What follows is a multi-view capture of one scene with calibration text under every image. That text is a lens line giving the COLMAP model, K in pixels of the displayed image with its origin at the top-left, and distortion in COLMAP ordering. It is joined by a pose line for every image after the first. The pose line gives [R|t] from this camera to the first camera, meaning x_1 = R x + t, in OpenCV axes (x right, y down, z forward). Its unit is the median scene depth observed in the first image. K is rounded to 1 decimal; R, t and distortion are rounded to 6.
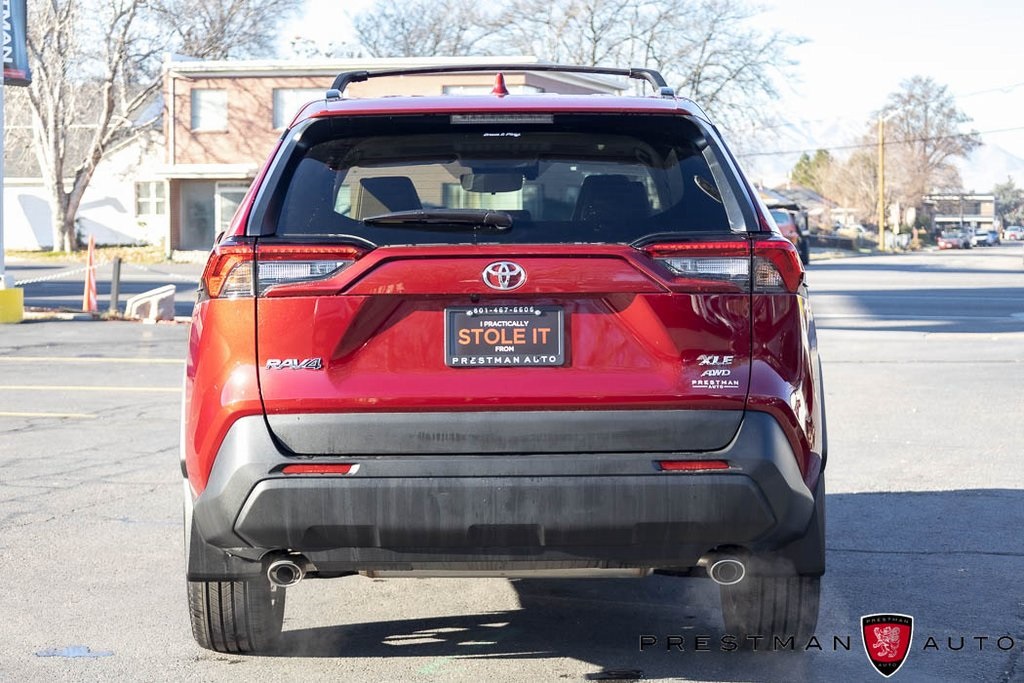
lens RADIAL K [[2160.3, 0, 510.8], [0, 2160.3, 342.9], [0, 0, 1]] dist [0.010455, 0.000000]
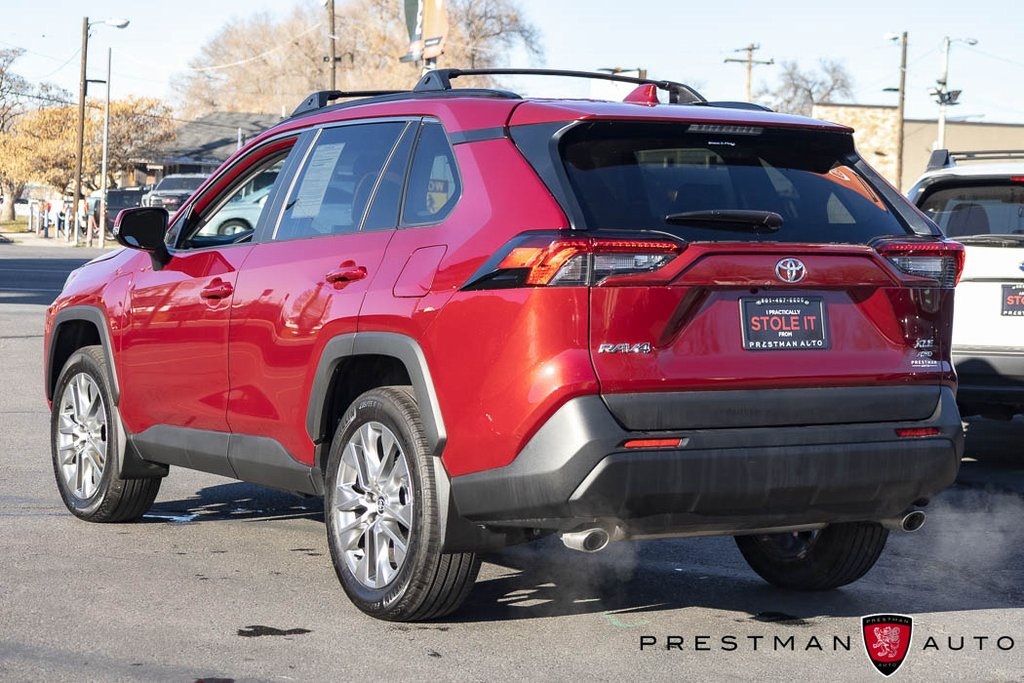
lens RADIAL K [[2160.3, 0, 512.3], [0, 2160.3, 344.0], [0, 0, 1]] dist [0.010455, 0.000000]
pose [[0.874920, -0.003291, 0.484255, -0.683129], [-0.003749, 0.999901, 0.013569, -0.007026], [-0.484252, -0.013687, 0.874821, 0.069126]]
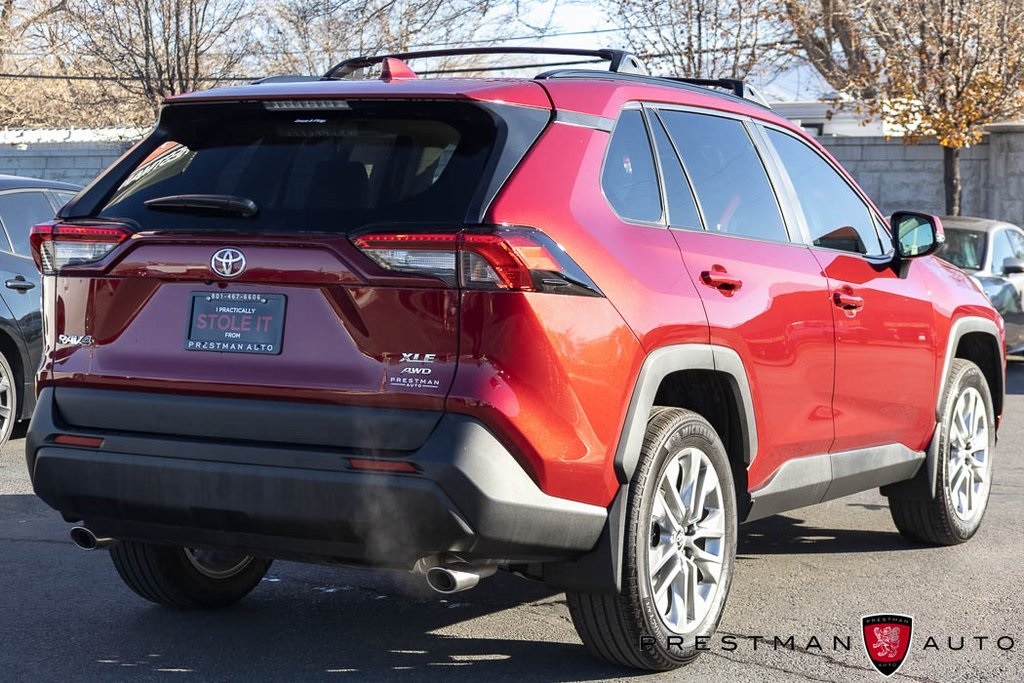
lens RADIAL K [[1864.2, 0, 513.3], [0, 1864.2, 334.5], [0, 0, 1]] dist [0.112028, 0.000000]
pose [[0.870321, 0.048120, -0.490129, 0.537854], [-0.036839, 0.998788, 0.032644, -0.030840], [0.491106, -0.010355, 0.871038, 0.305279]]
